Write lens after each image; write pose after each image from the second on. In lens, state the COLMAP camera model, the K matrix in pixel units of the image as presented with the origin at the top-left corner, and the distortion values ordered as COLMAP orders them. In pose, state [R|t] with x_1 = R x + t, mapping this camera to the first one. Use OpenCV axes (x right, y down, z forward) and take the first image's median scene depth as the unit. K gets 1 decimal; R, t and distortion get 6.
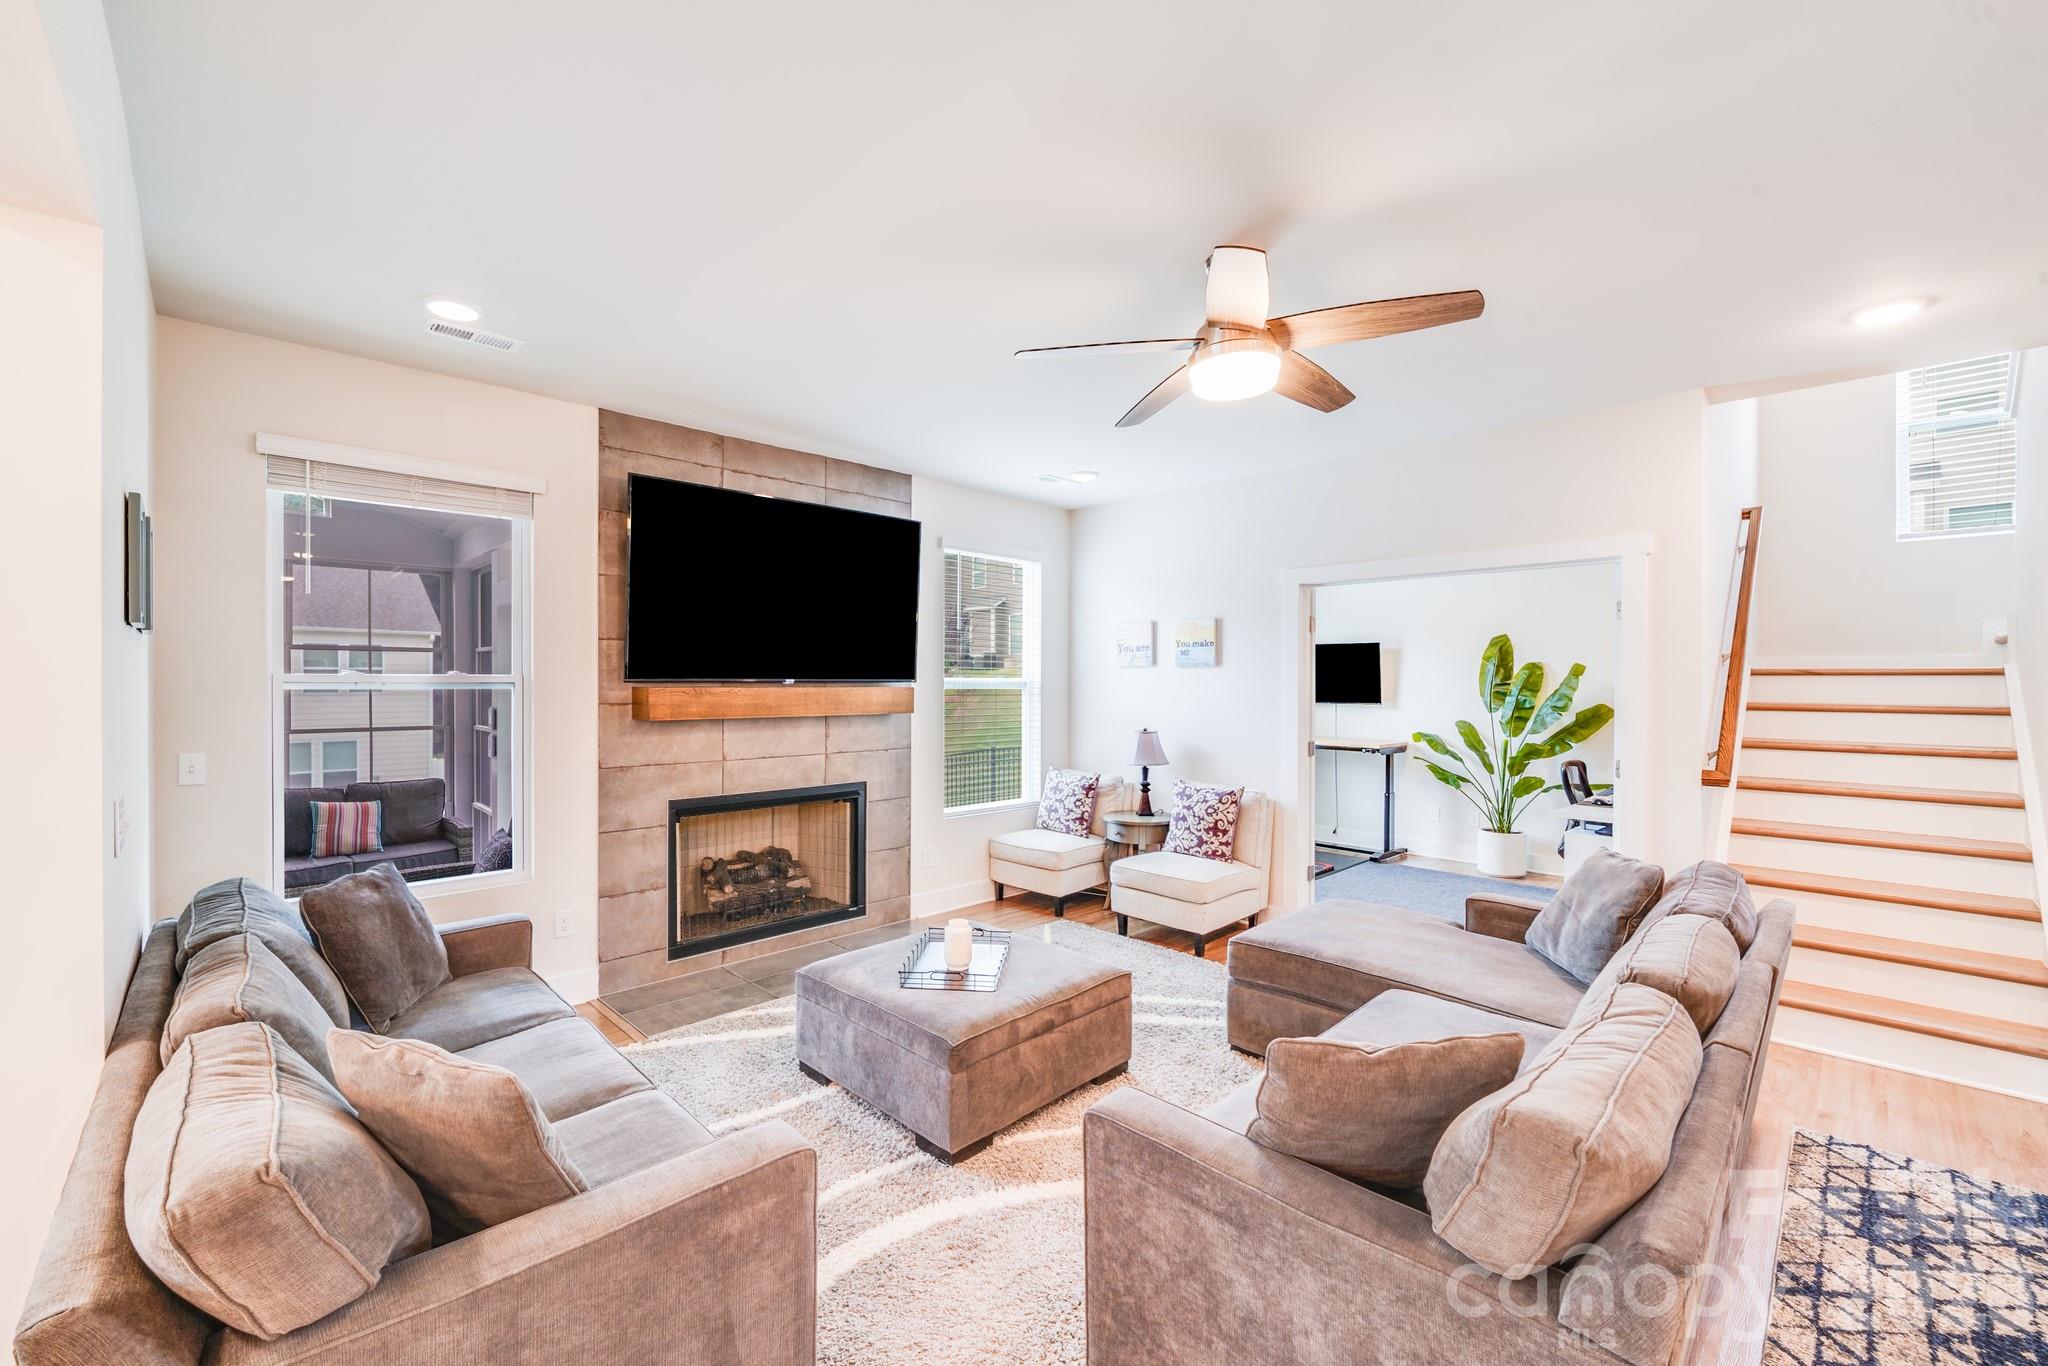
lens RADIAL K [[831.3, 0, 1022.6], [0, 831.3, 689.1], [0, 0, 1]] dist [-0.017380, -0.000170]
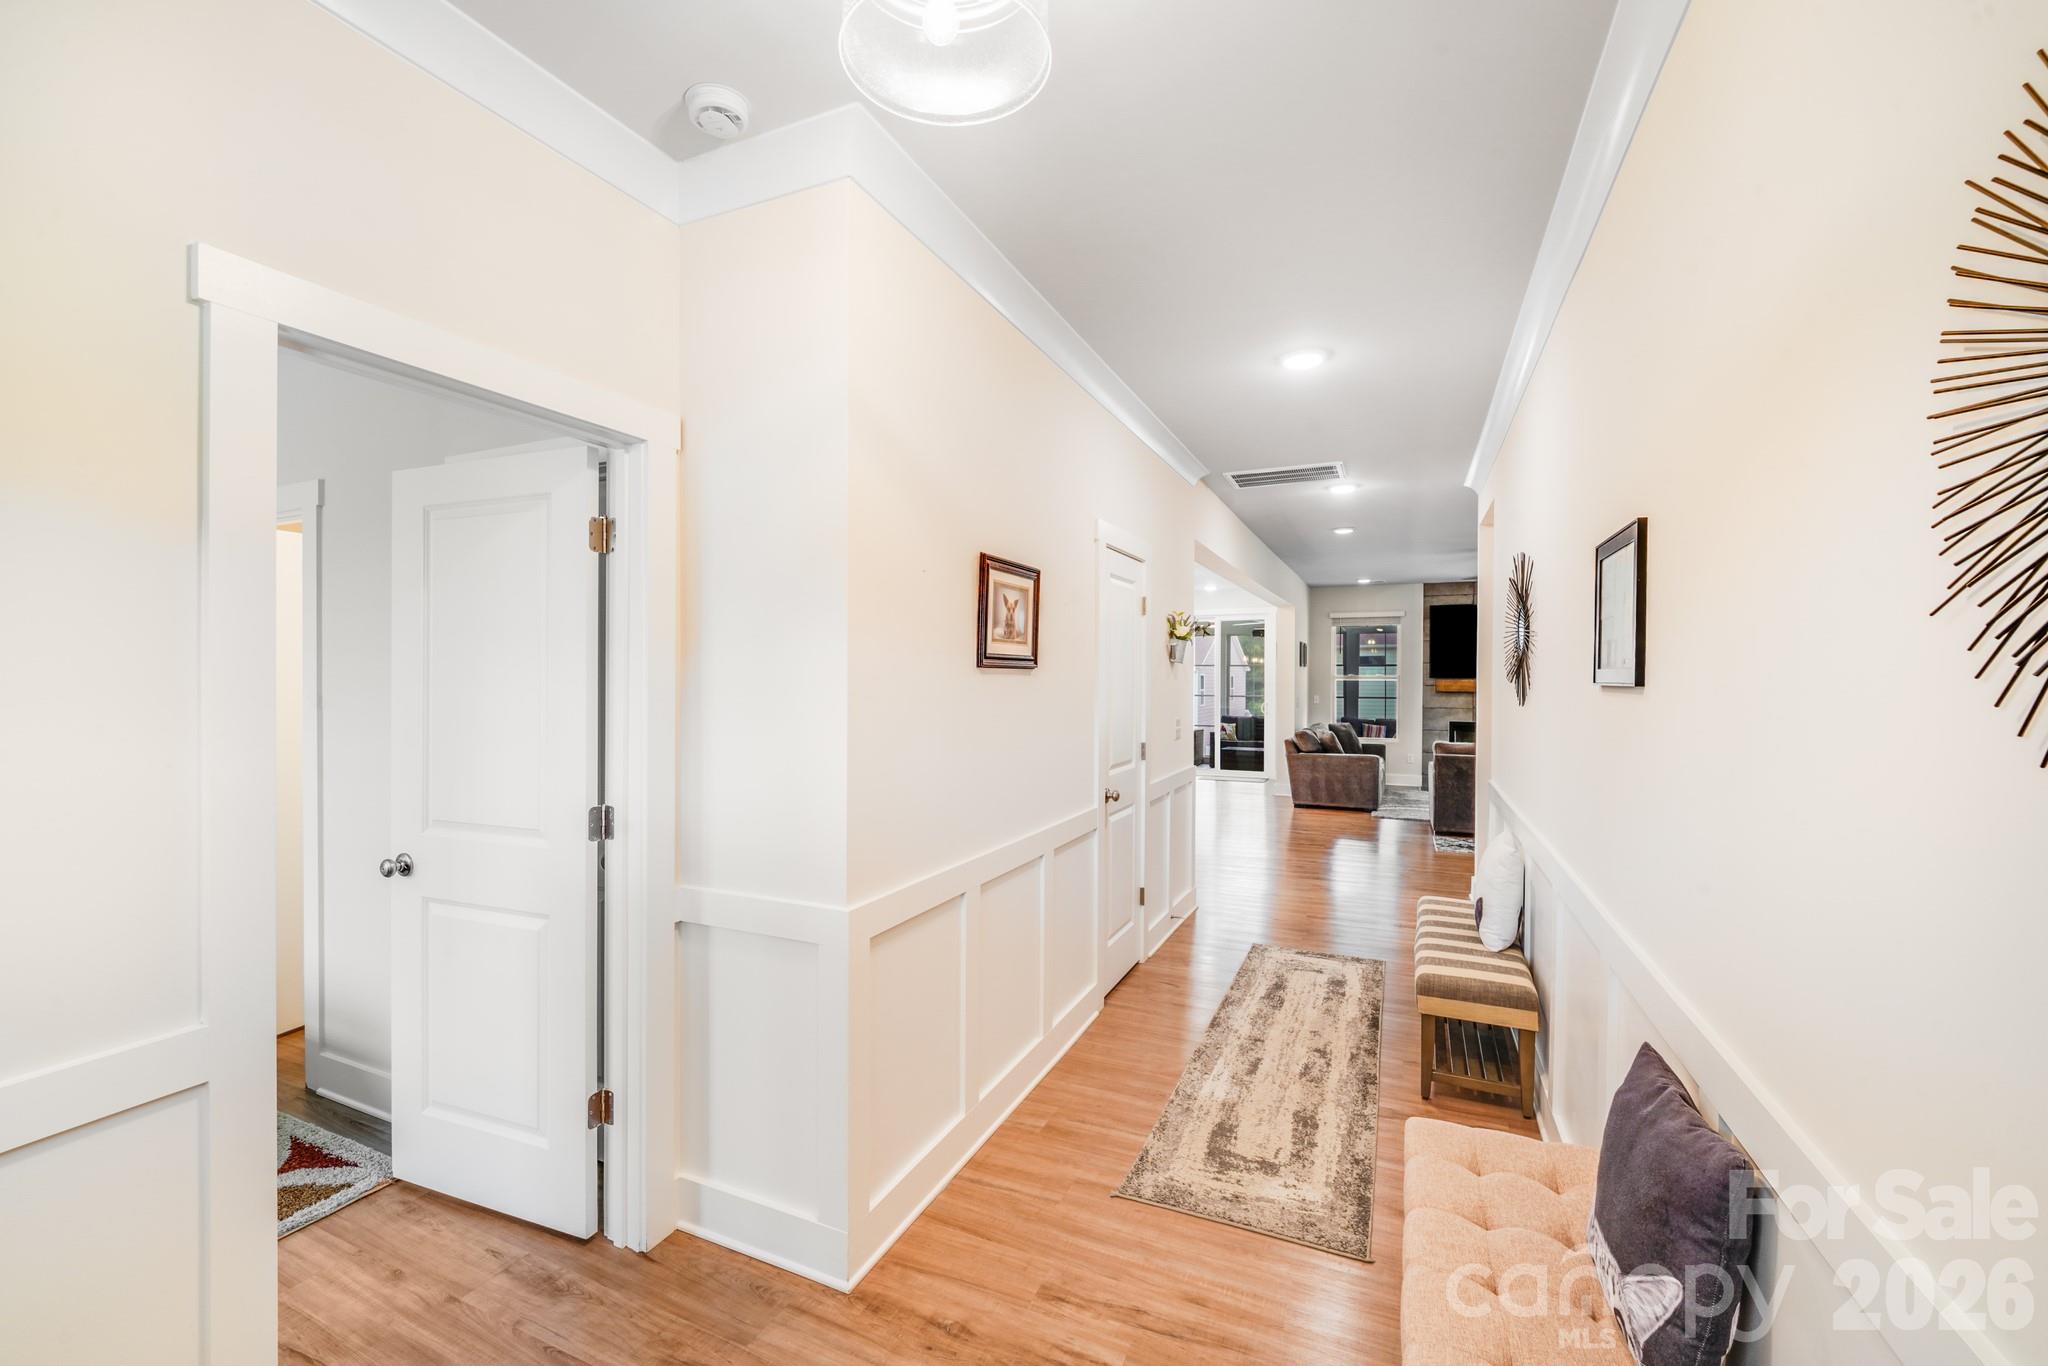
lens RADIAL K [[831.3, 0, 1017.8], [0, 831.3, 686.9], [0, 0, 1]] dist [-0.017380, -0.000170]
pose [[0.340059, -0.000318, -0.940404, 1.722034], [-0.004725, 0.999987, -0.002047, 0.035213], [0.940392, 0.005140, 0.340053, -1.311687]]
